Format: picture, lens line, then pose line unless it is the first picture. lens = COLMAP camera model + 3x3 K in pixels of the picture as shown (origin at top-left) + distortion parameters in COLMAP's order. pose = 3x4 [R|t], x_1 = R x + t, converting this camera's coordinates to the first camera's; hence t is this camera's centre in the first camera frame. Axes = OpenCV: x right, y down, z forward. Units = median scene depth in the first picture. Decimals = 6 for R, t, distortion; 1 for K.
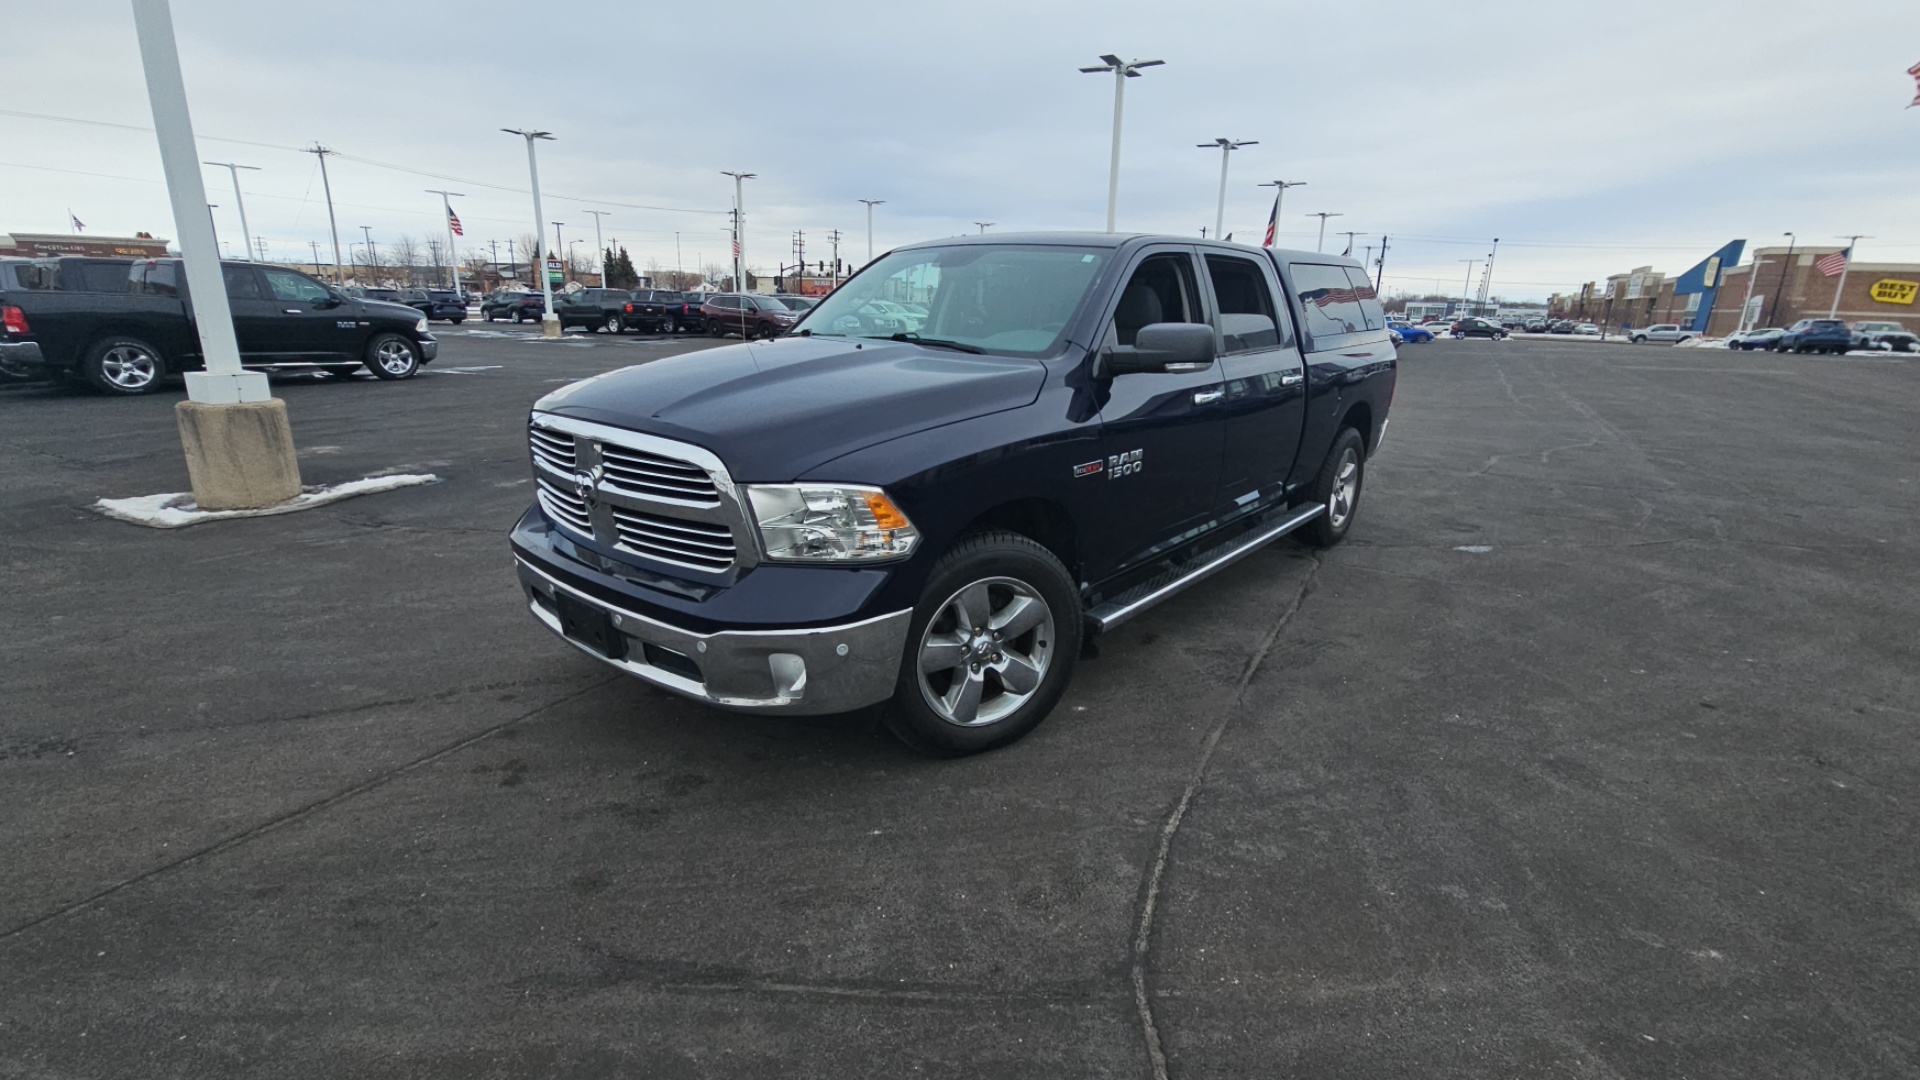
lens RADIAL K [[857.1, 0, 982.4], [0, 857.1, 546.1], [0, 0, 1]] dist [0.005985, -0.003752]
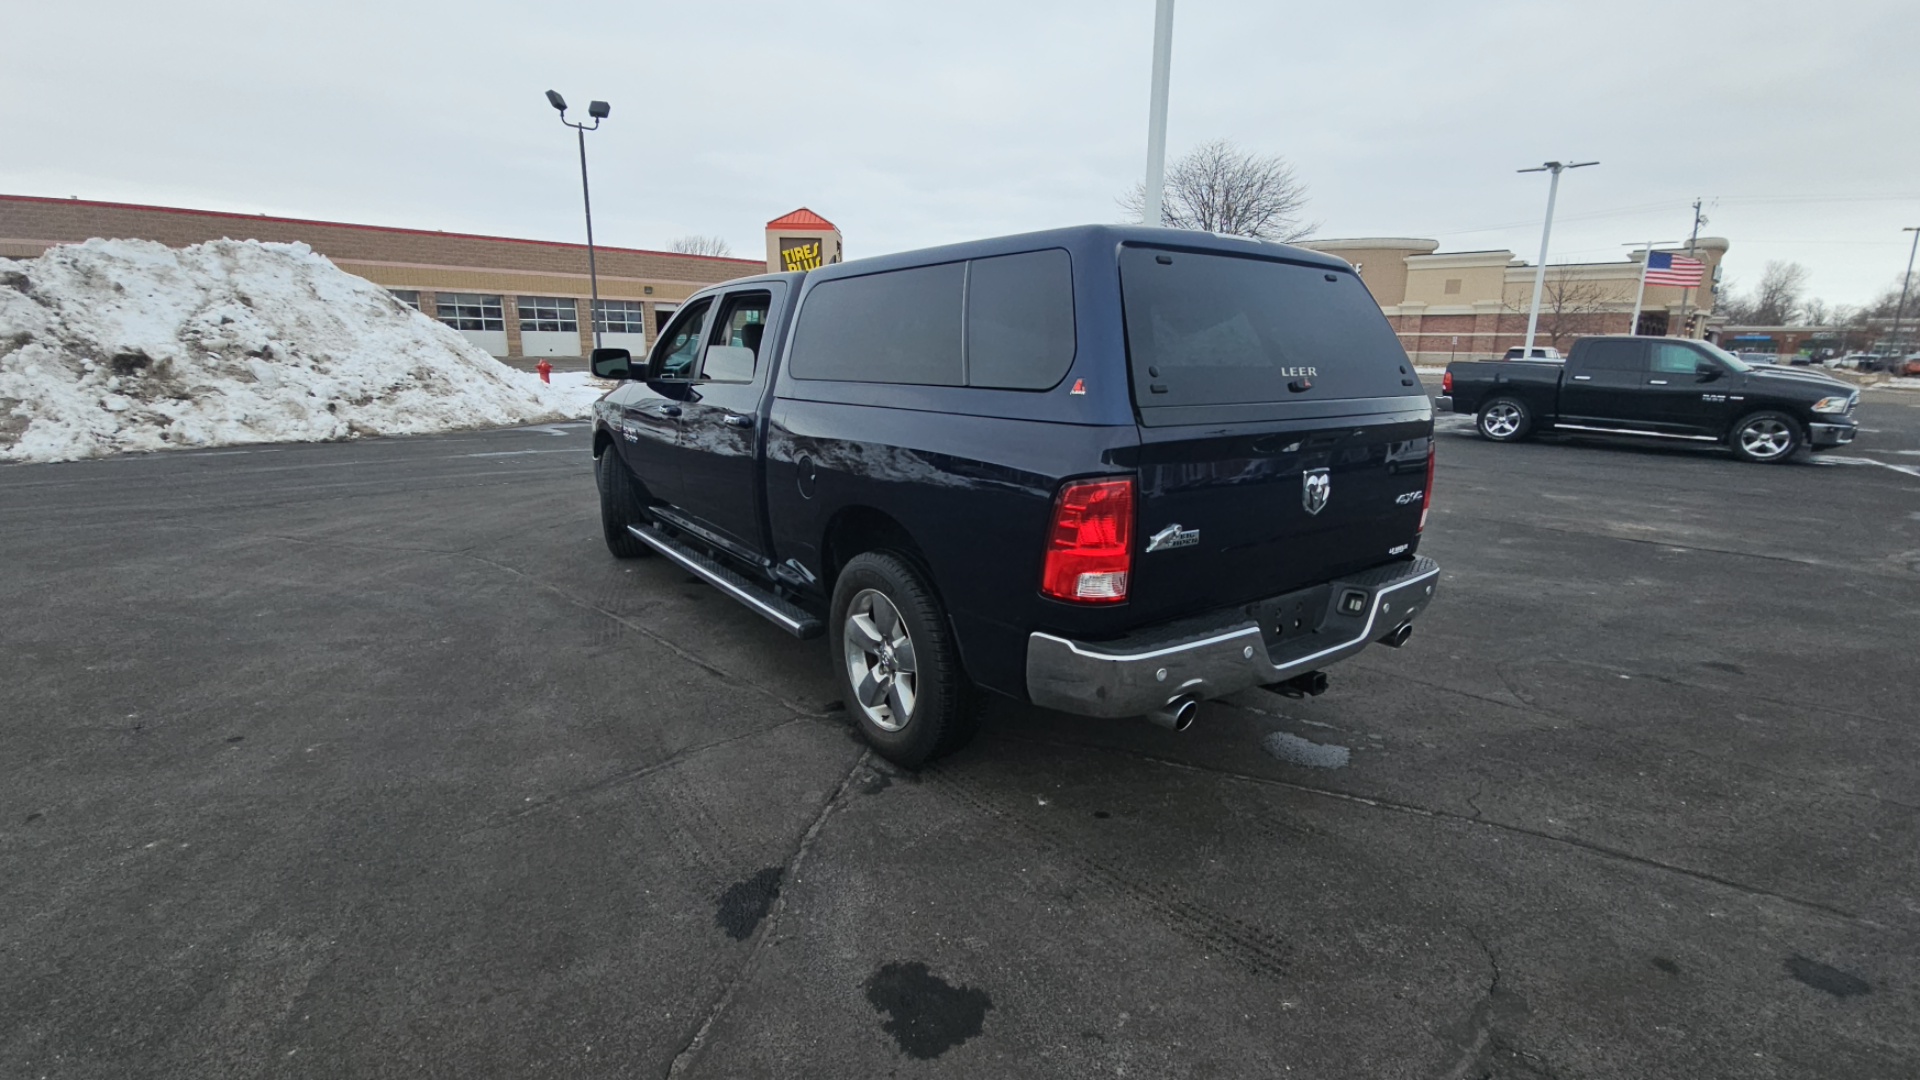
lens RADIAL K [[857.1, 0, 982.4], [0, 857.1, 546.1], [0, 0, 1]] dist [0.005985, -0.003752]
pose [[-0.245626, 0.195017, -0.949545, 1.492117], [-0.287918, 0.920672, 0.263565, -0.491013], [0.925619, 0.338130, -0.169992, 1.841081]]
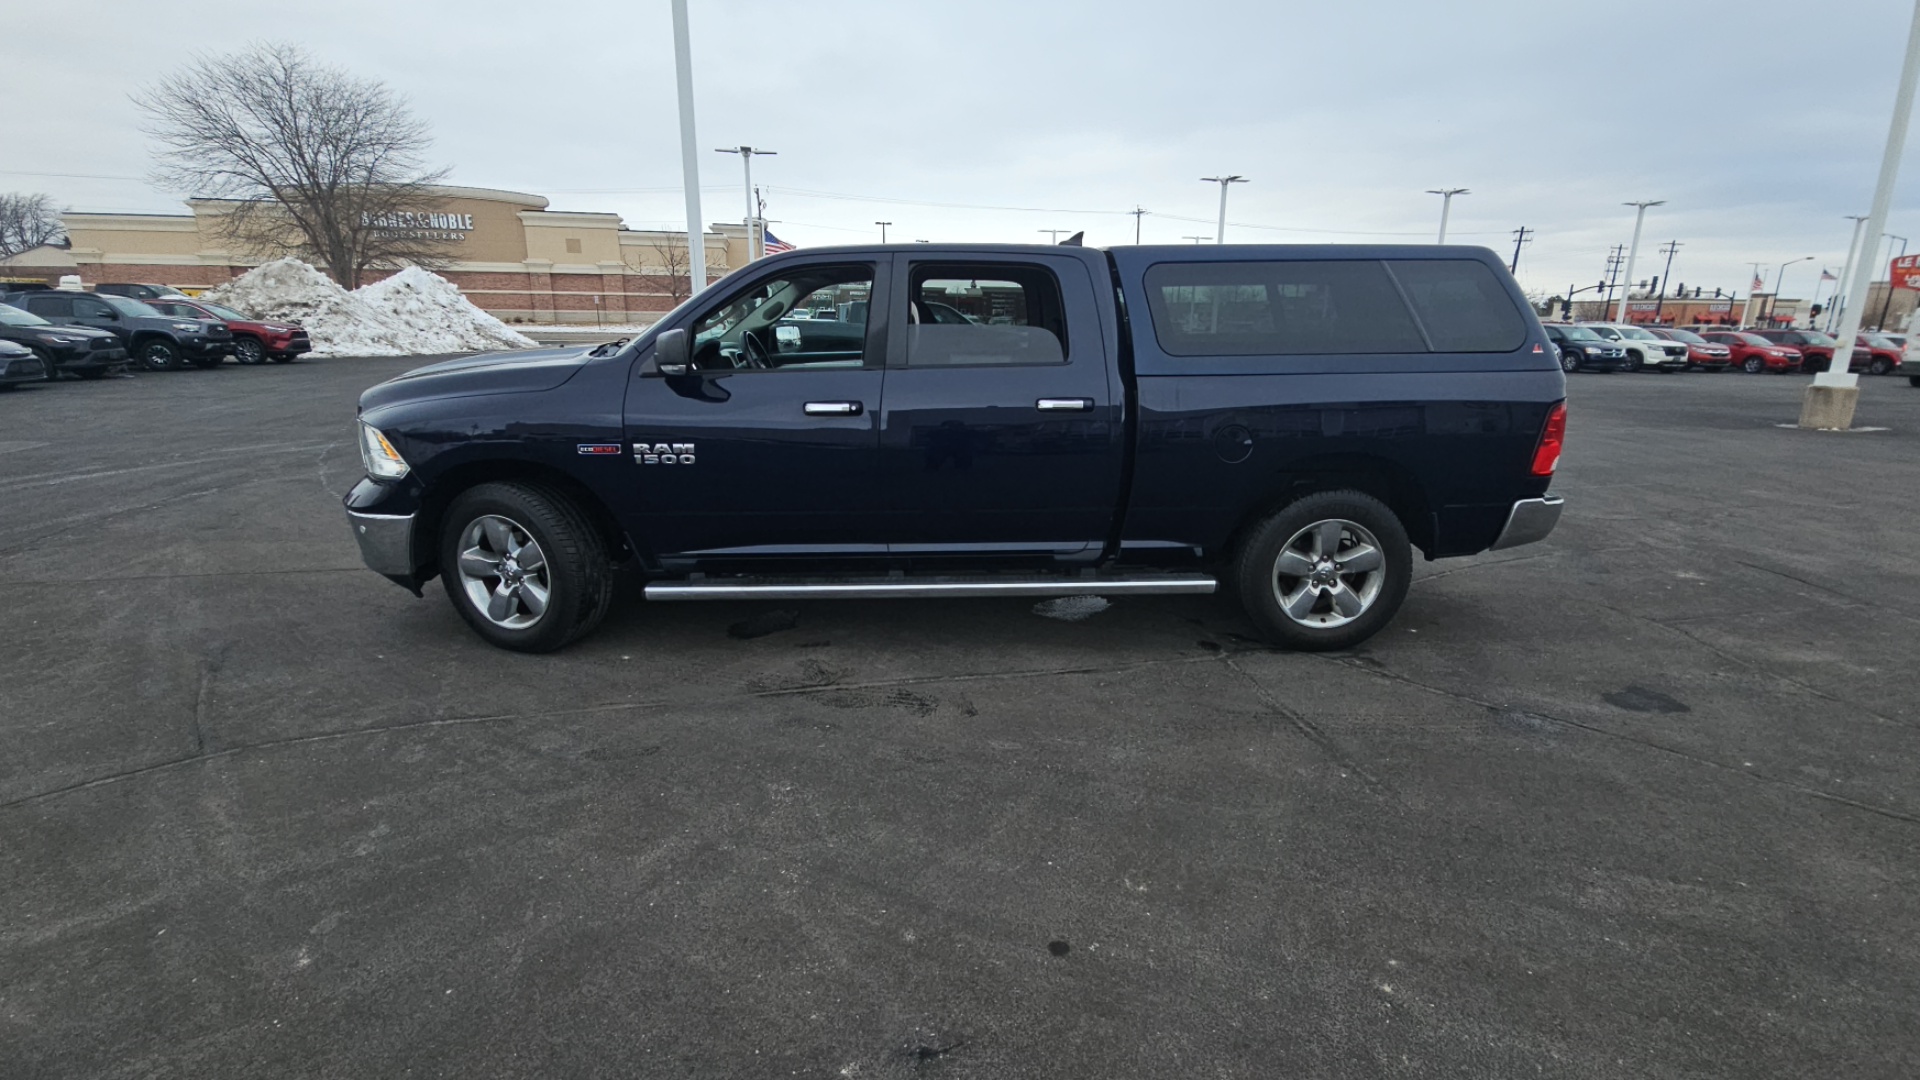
lens RADIAL K [[854.4, 0, 979.1], [0, 854.4, 546.5], [0, 0, 1]] dist [0.008145, -0.006284]
pose [[0.661045, 0.180486, -0.728317, 1.199097], [-0.202612, 0.977520, 0.058344, -0.119727], [0.722474, 0.108998, 0.682753, 0.506882]]
